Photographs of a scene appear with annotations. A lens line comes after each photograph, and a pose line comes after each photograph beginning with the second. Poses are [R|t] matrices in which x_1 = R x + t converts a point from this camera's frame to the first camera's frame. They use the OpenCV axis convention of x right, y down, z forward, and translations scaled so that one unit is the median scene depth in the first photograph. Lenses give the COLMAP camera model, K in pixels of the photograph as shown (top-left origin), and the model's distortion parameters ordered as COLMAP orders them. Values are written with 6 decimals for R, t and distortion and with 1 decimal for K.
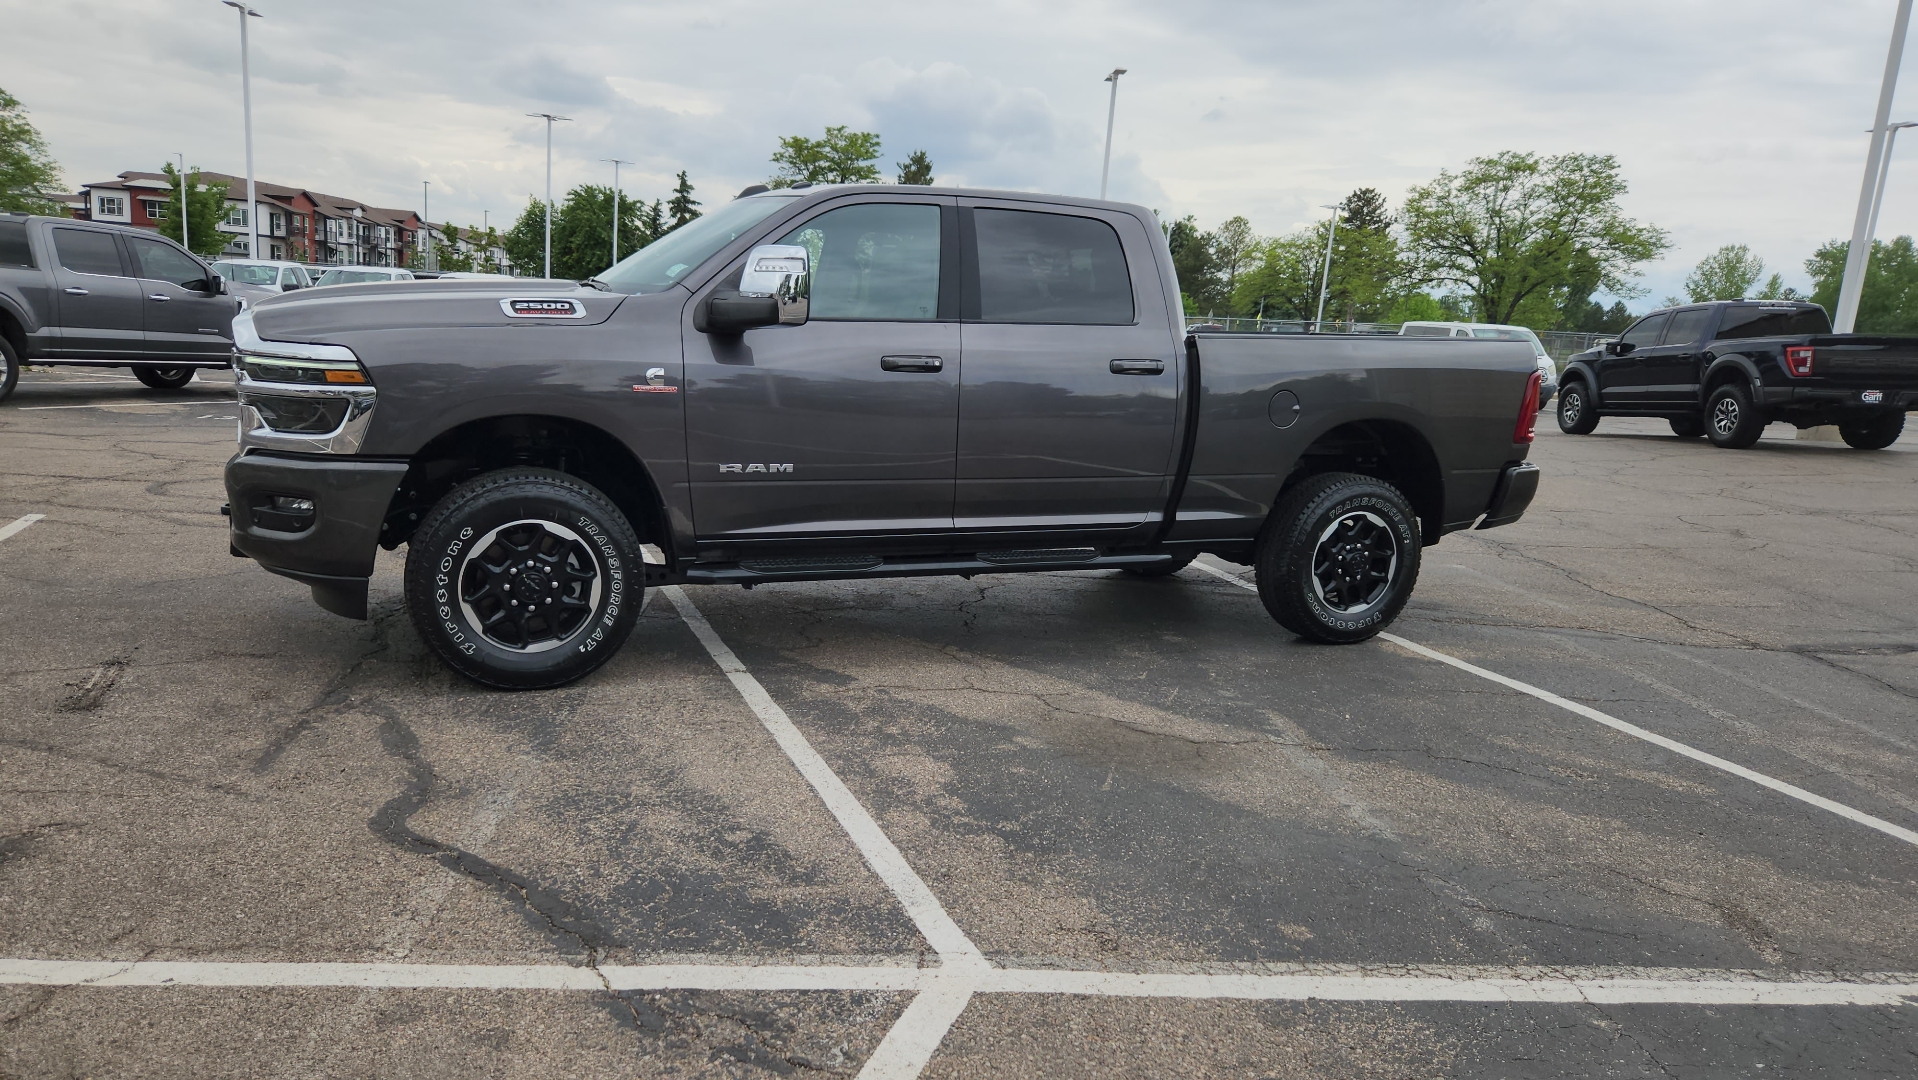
lens RADIAL K [[1296.0, 0, 927.0], [0, 1296.0, 546.5], [0, 0, 1]] dist [0.073256, -0.062285]
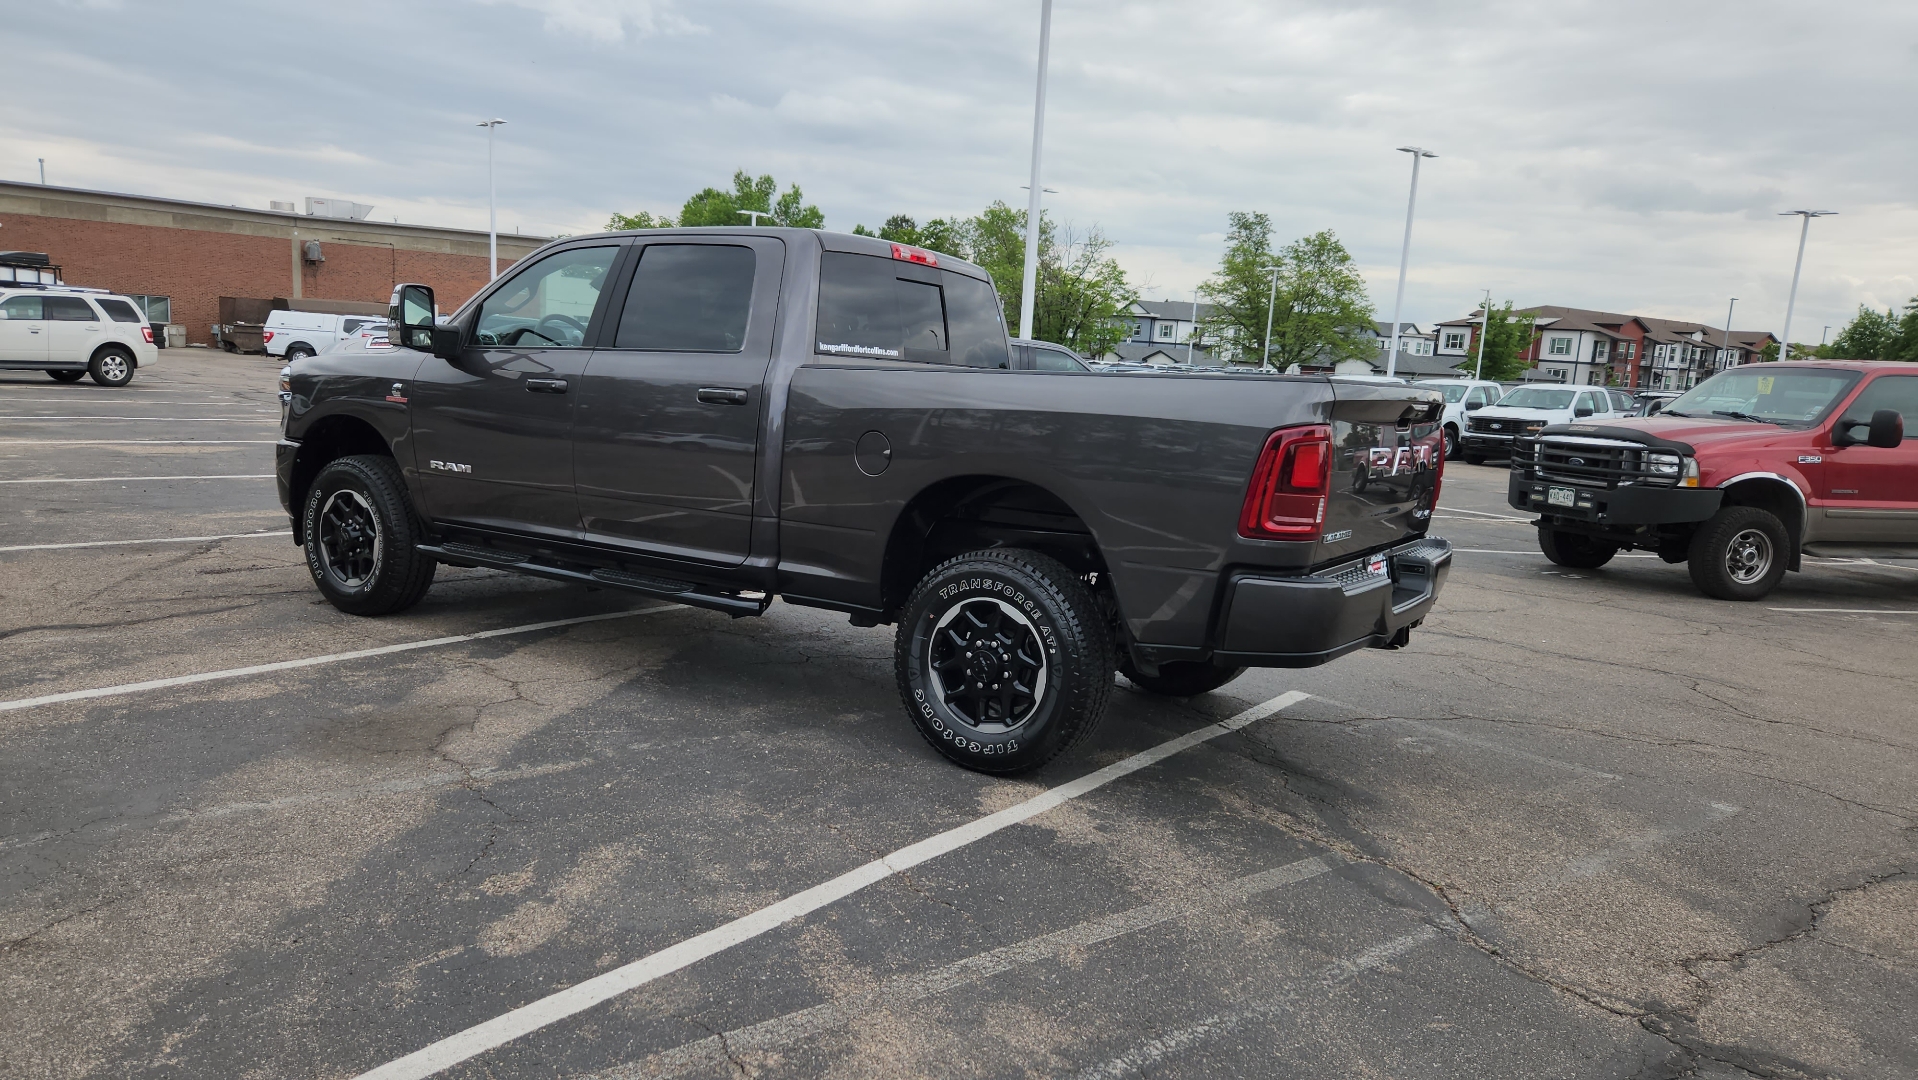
lens RADIAL K [[1285.0, 0, 930.9], [0, 1285.0, 546.0], [0, 0, 1]] dist [0.074206, -0.065180]
pose [[0.568336, 0.094255, -0.817380, 1.021820], [-0.172083, 0.985064, -0.006061, -0.051125], [0.804600, 0.144102, 0.576067, 0.600074]]
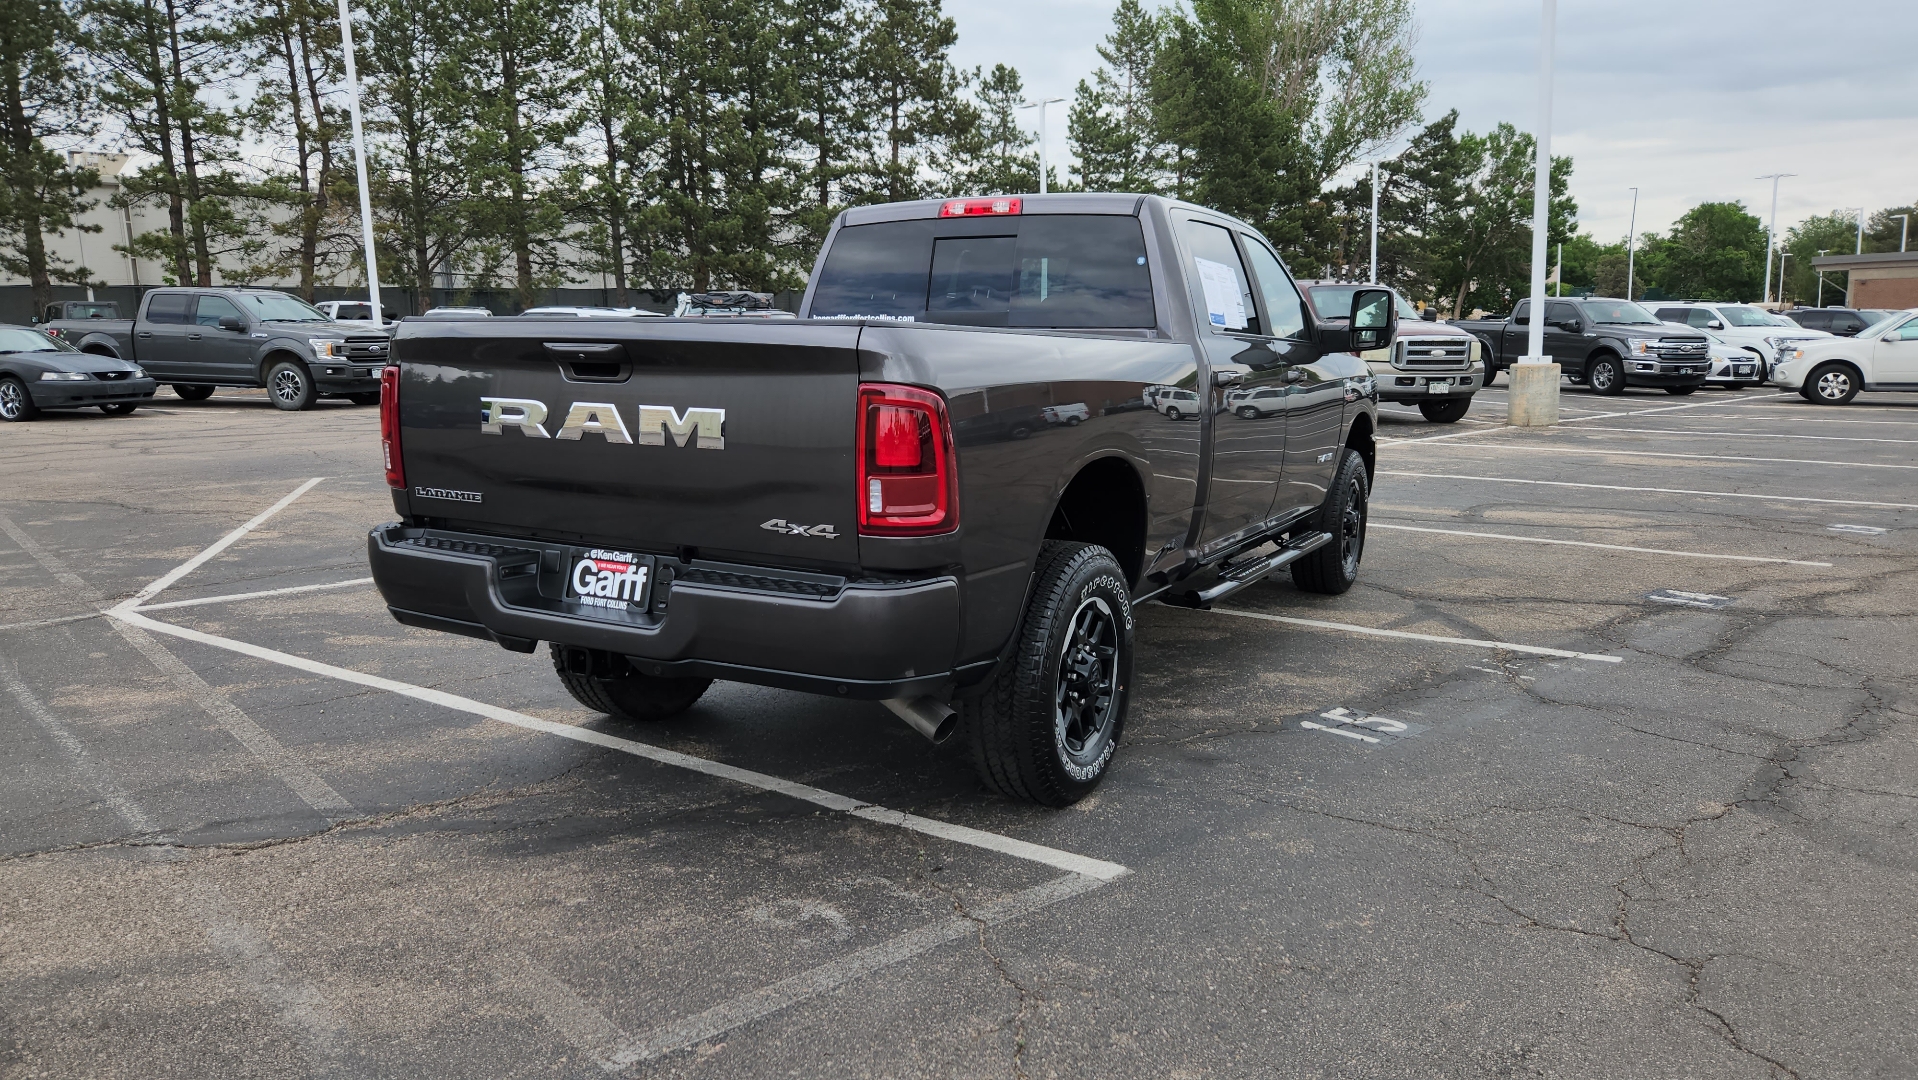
lens RADIAL K [[1281.5, 0, 918.4], [0, 1281.5, 515.9], [0, 0, 1]] dist [0.069375, -0.056511]
pose [[-0.791767, 0.034252, -0.609862, 0.749460], [-0.146155, 0.958800, 0.243599, -0.293917], [0.593080, 0.282008, -0.754140, 1.897214]]
